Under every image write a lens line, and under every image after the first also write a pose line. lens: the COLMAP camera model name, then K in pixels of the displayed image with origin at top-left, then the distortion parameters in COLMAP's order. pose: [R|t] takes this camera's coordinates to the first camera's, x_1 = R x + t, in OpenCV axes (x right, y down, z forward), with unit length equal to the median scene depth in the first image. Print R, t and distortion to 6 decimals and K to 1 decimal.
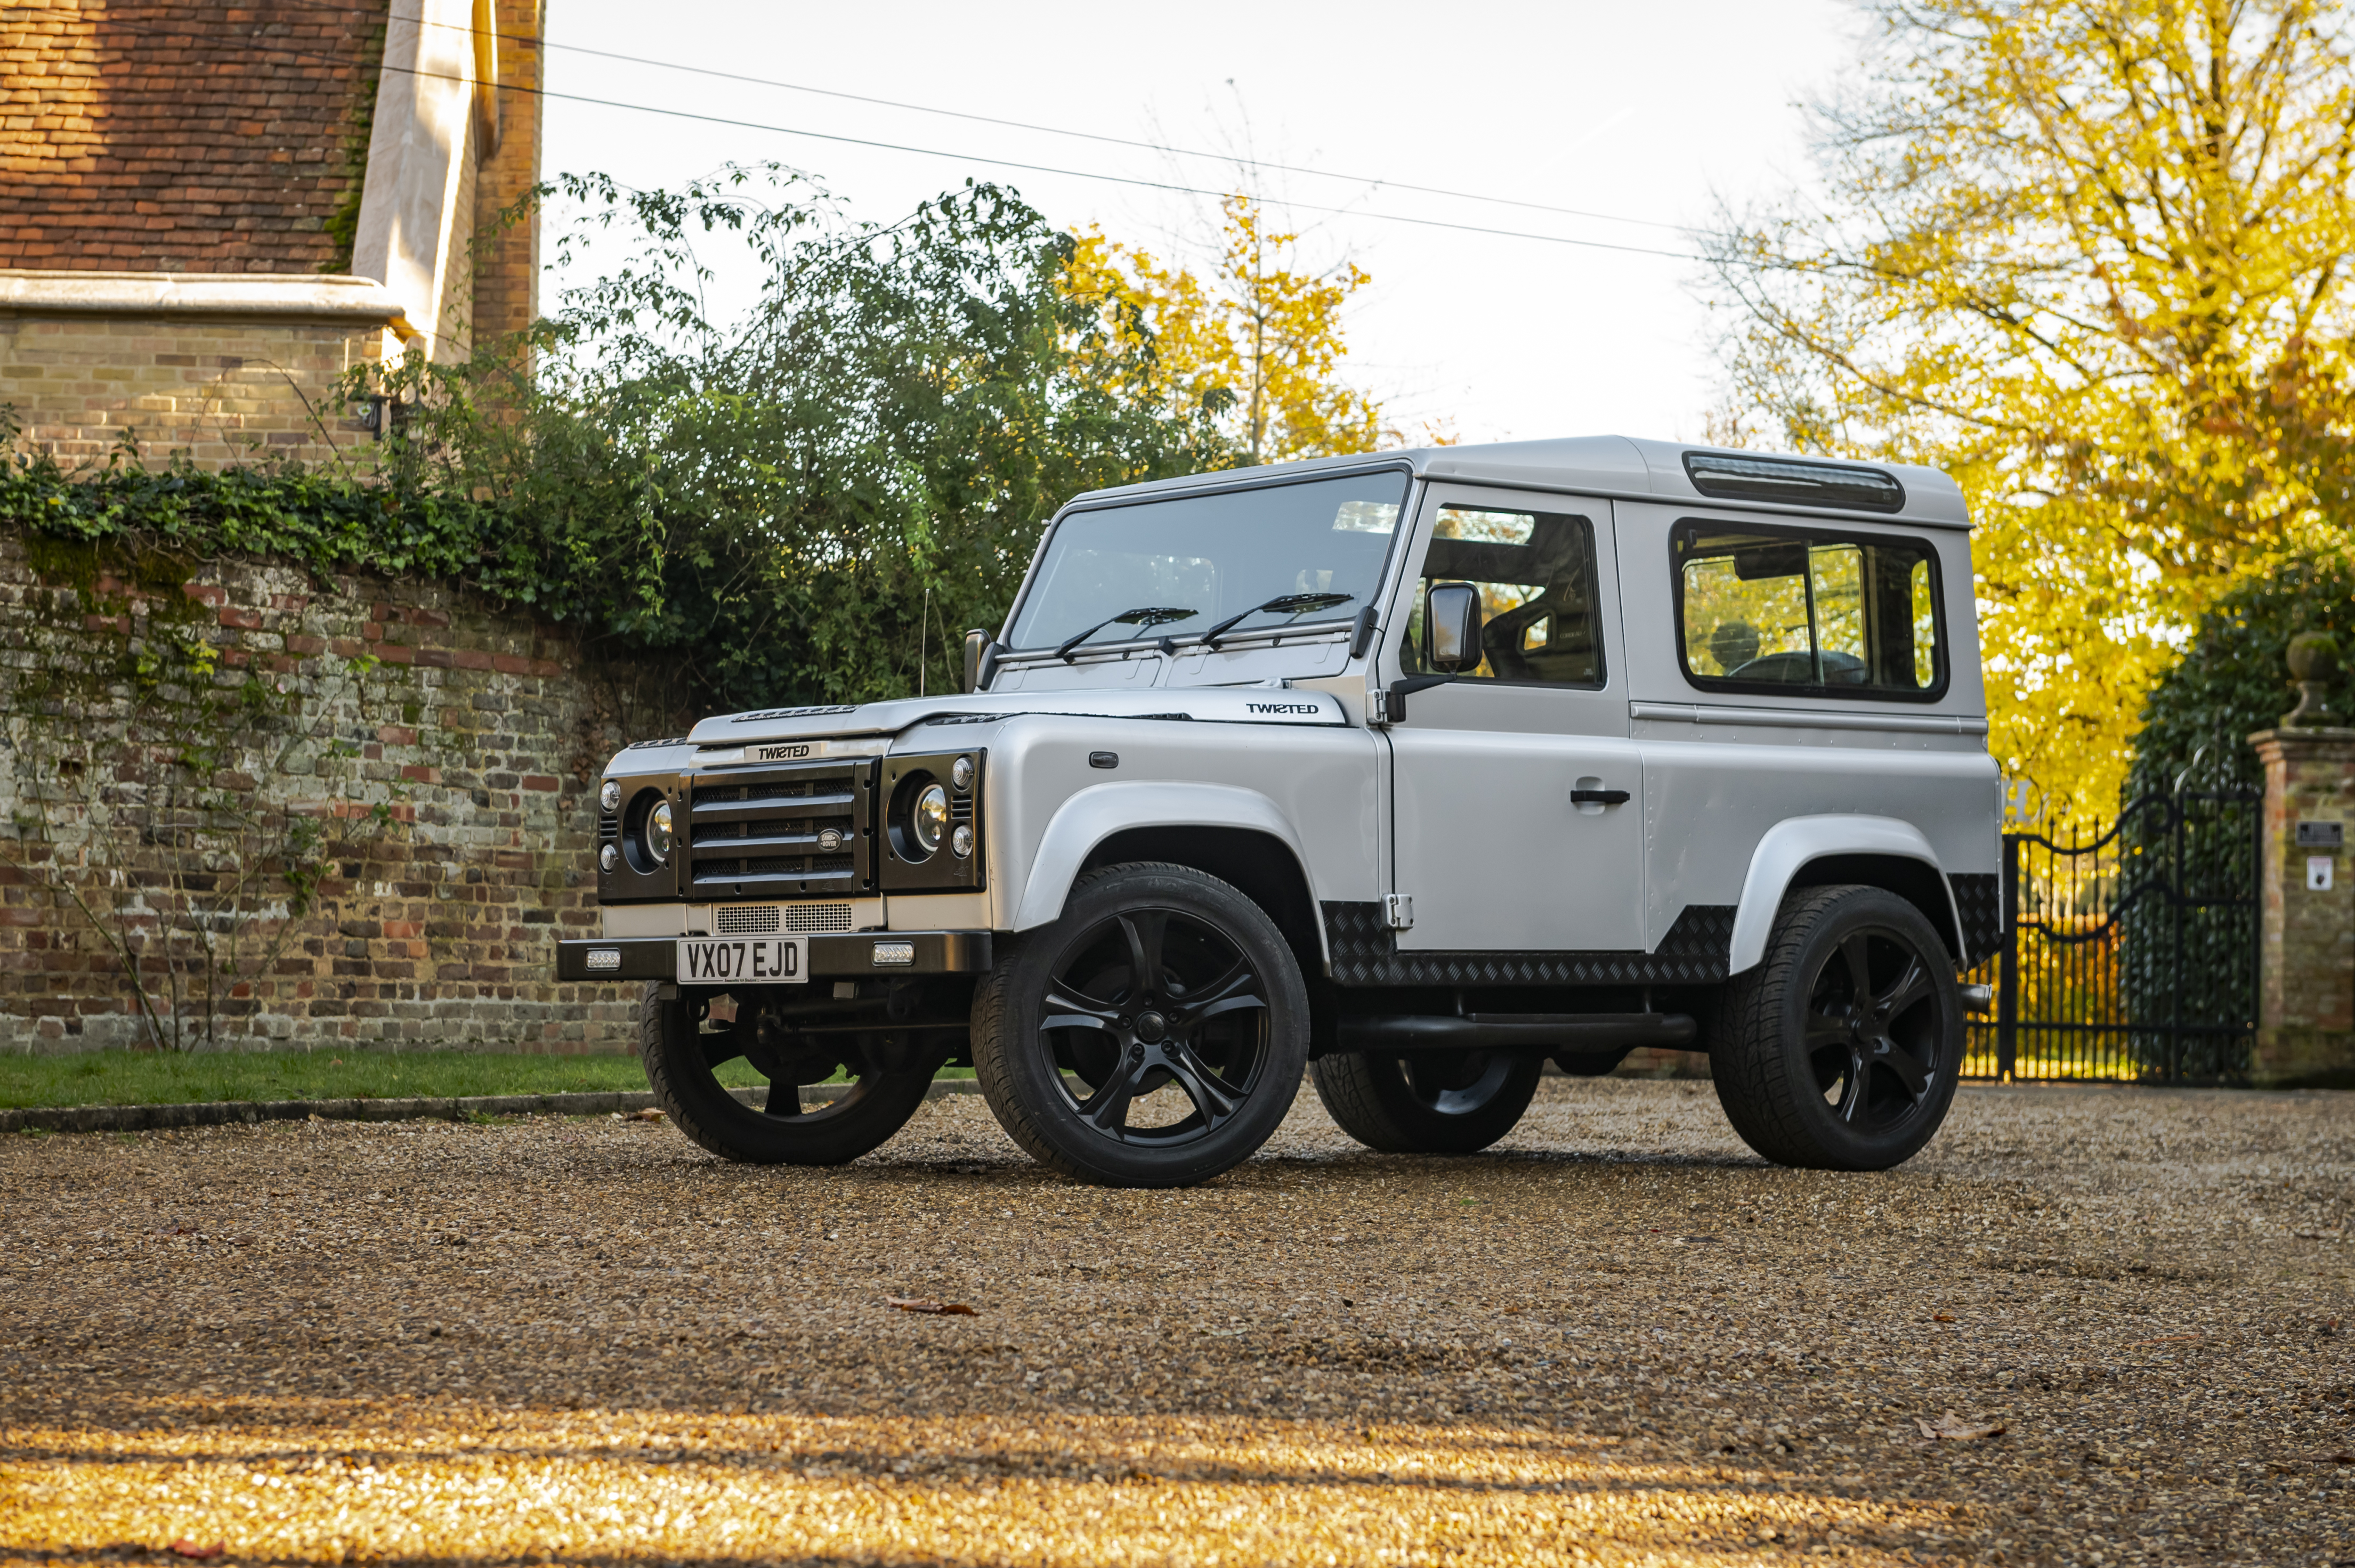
lens RADIAL K [[4573.0, 0, 1173.6], [0, 4573.0, 832.1], [0, 0, 1]] dist [0.027662, -0.115341]
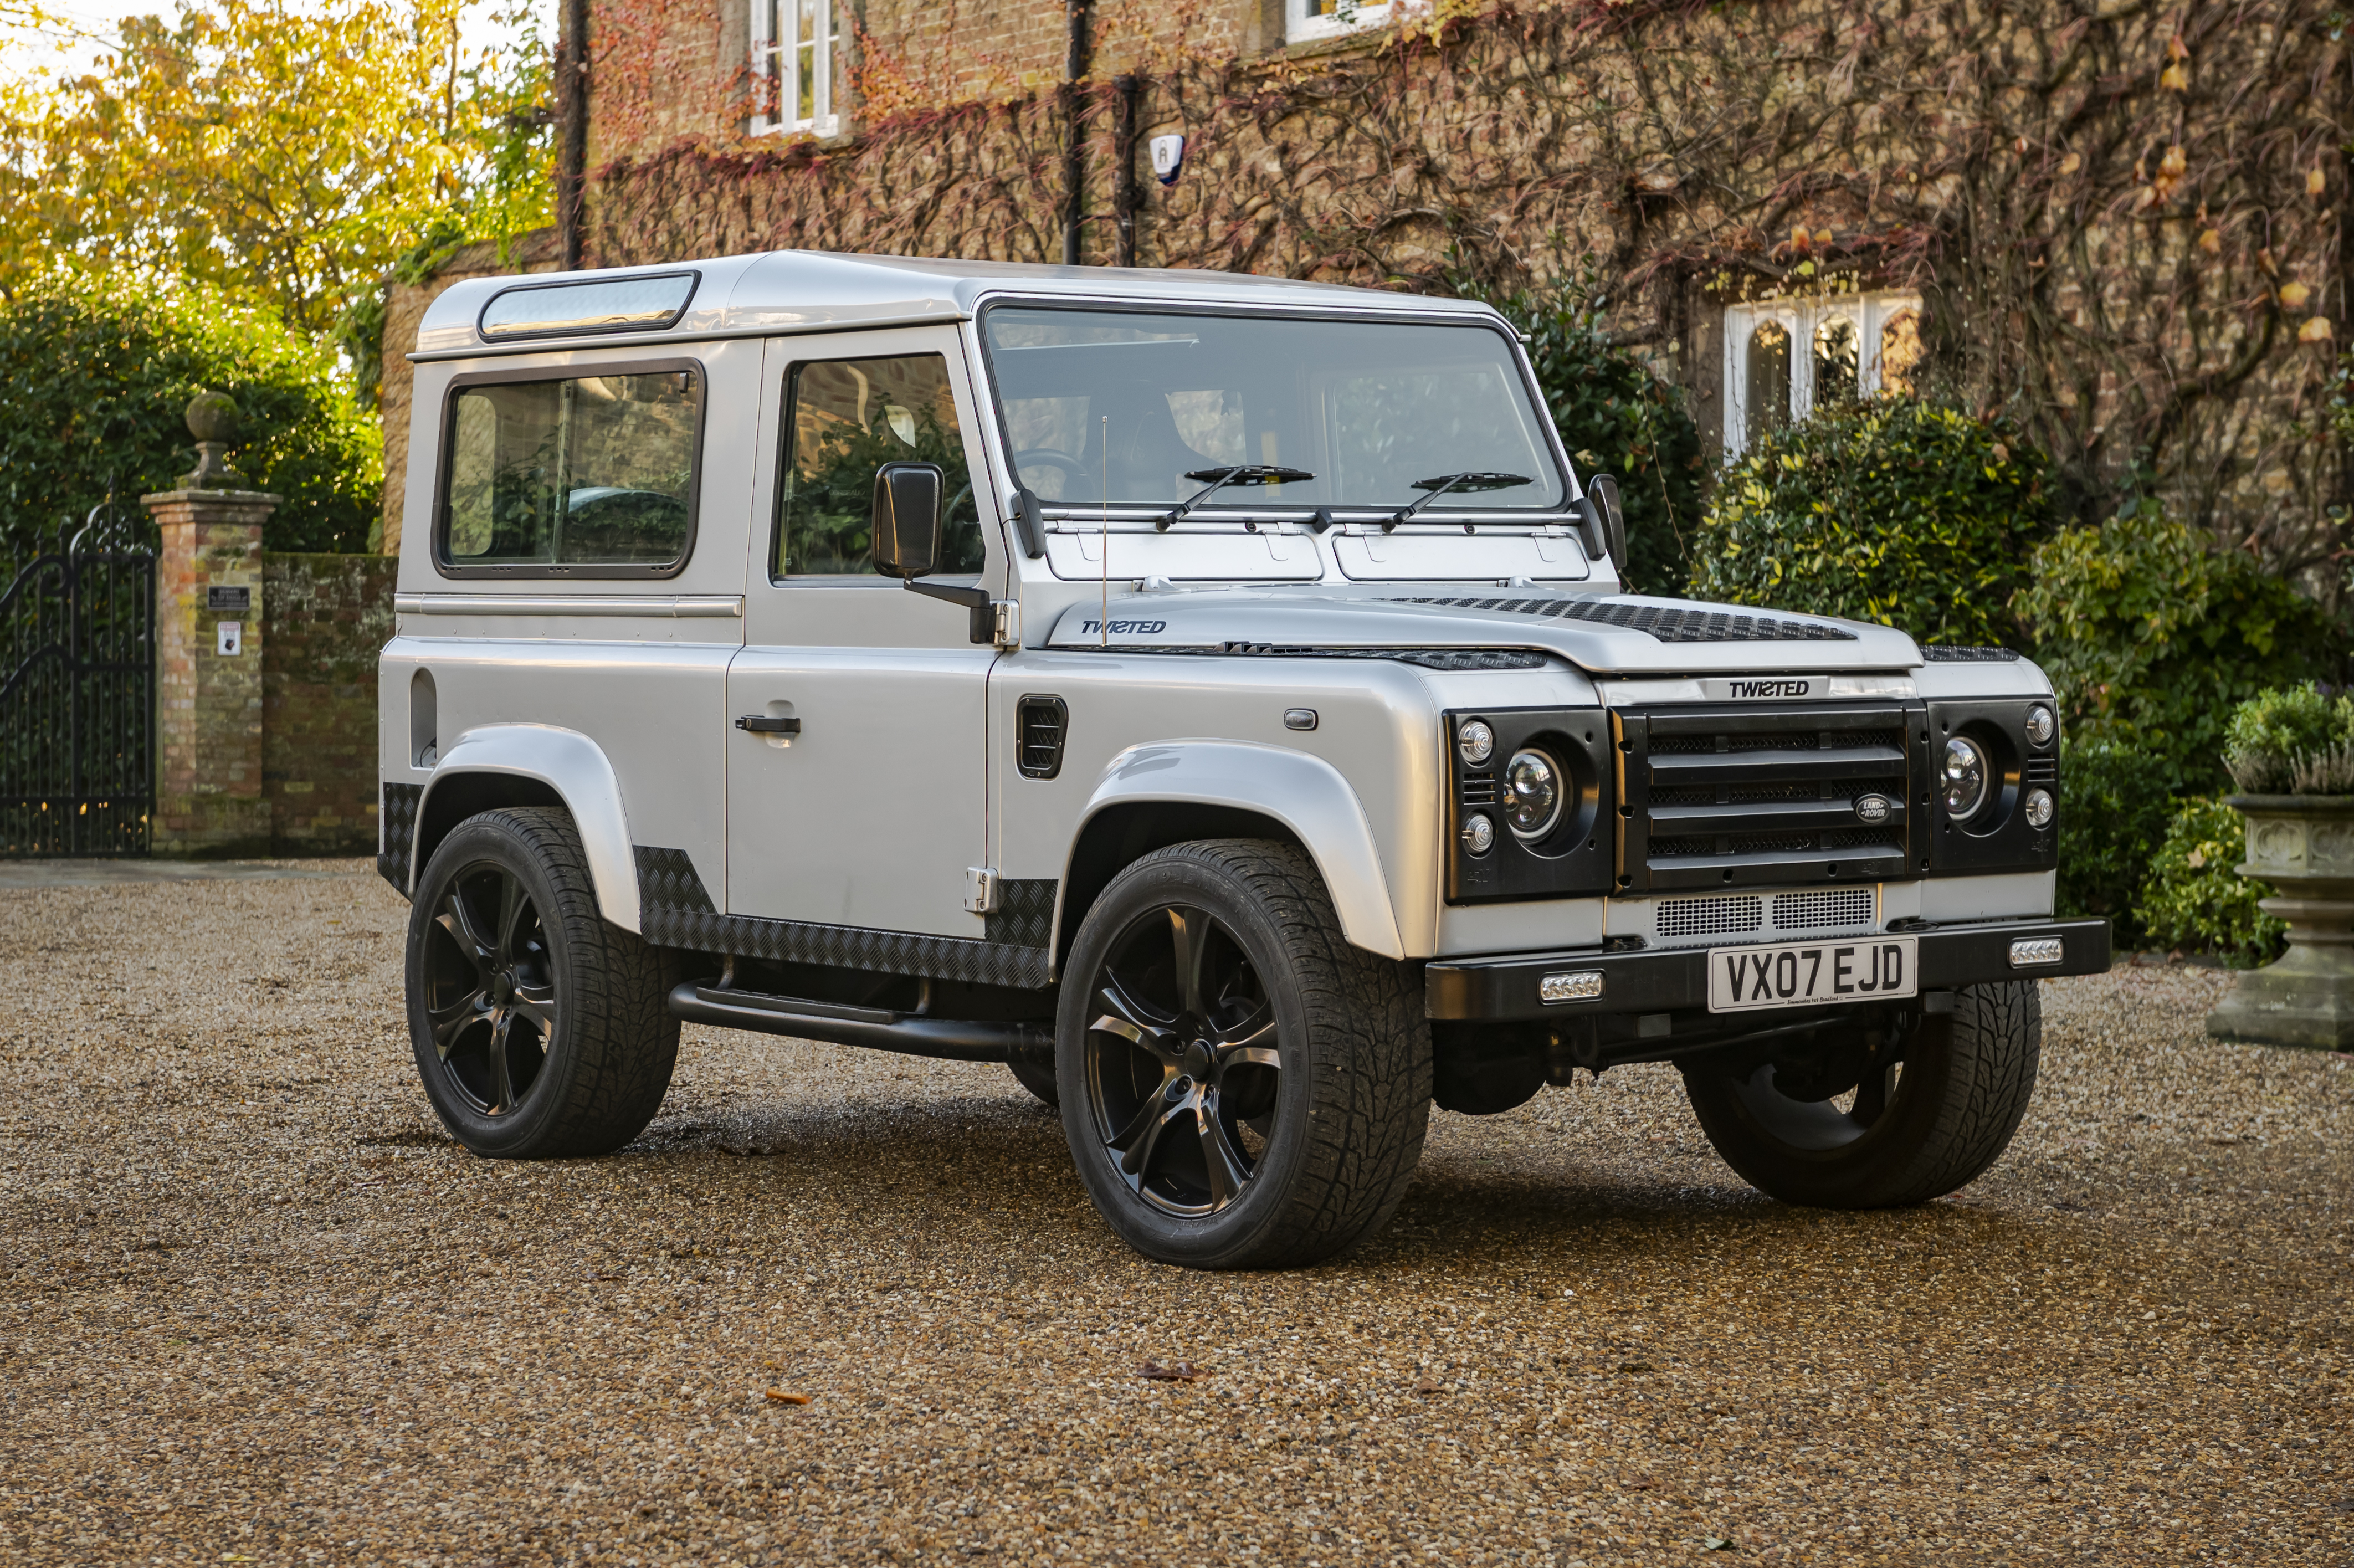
lens RADIAL K [[4573.6, 0, 1160.3], [0, 4573.6, 788.5], [0, 0, 1]] dist [0.070722, -0.212437]
pose [[0.798055, -0.028085, 0.601929, -0.311371], [-0.007956, 0.998335, 0.057128, -0.028103], [-0.602532, -0.050380, 0.796503, 0.155252]]
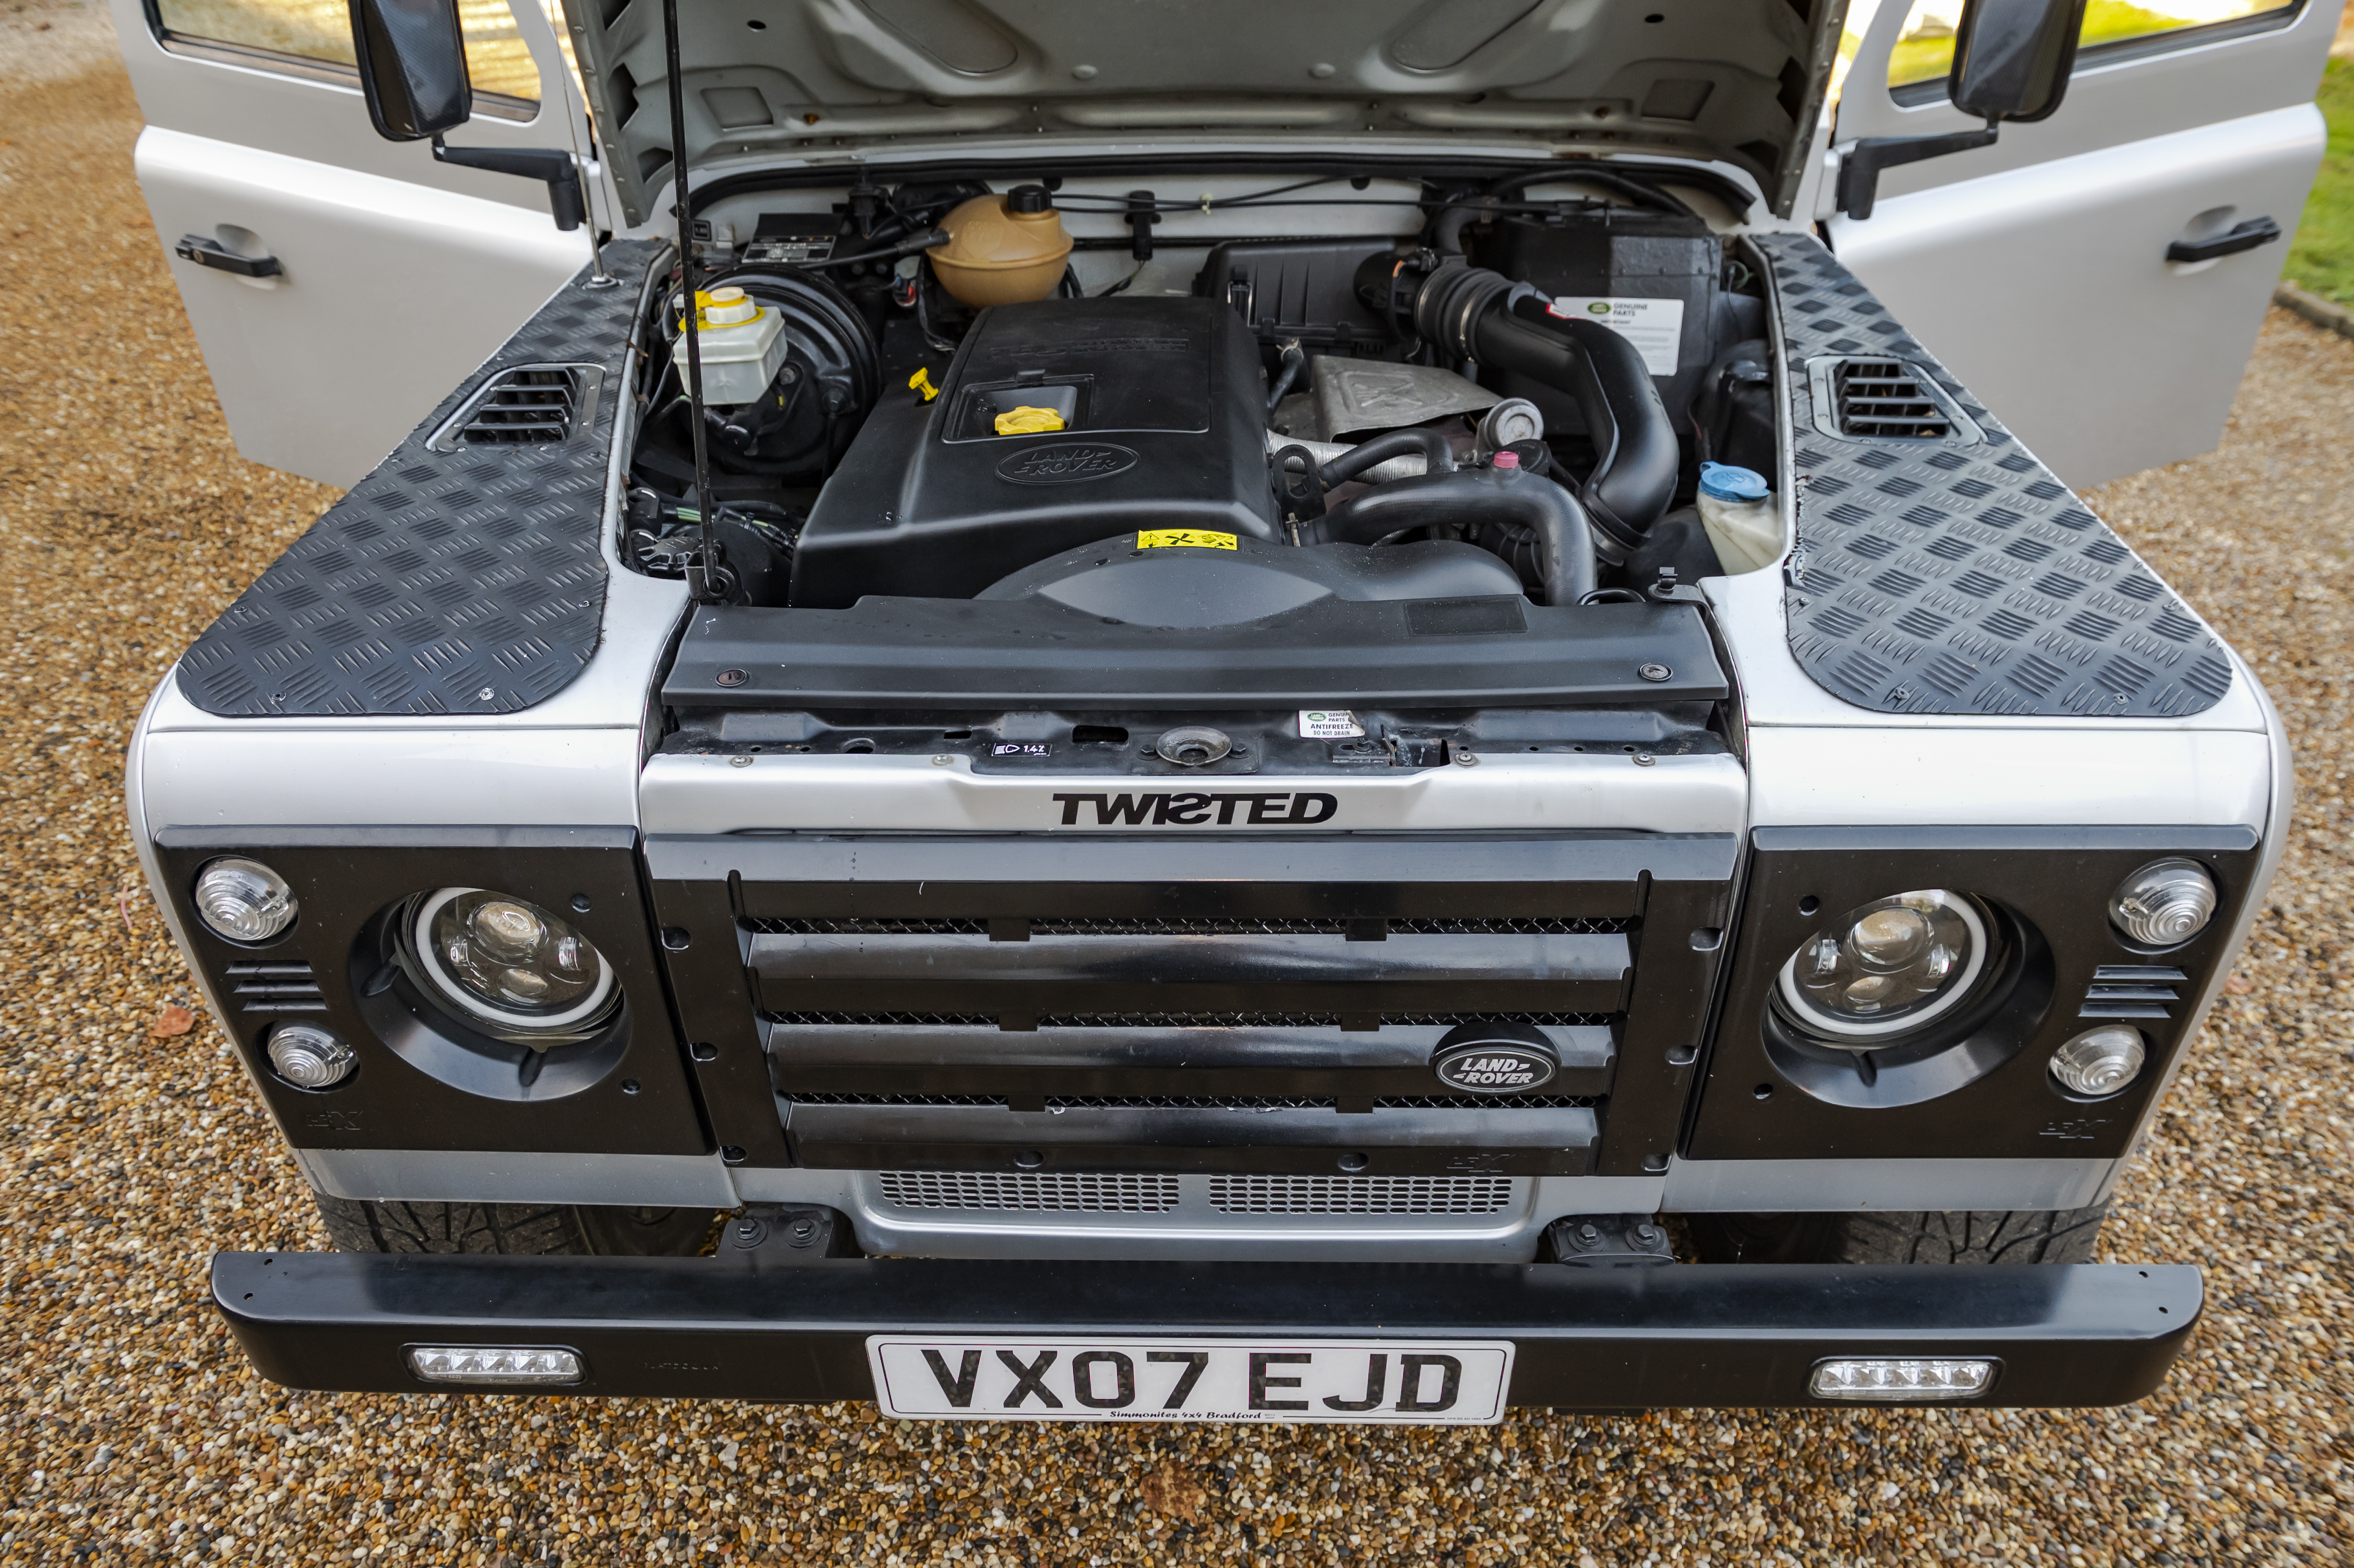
lens RADIAL K [[1593.7, 0, 1179.6], [0, 1593.7, 784.1], [0, 0, 1]] dist [-0.019958, -0.003137]
pose [[0.998924, 0.012328, -0.044707, 0.000941], [0.016303, 0.809131, 0.587401, -0.049519], [0.043415, -0.587498, 0.808060, 0.420762]]
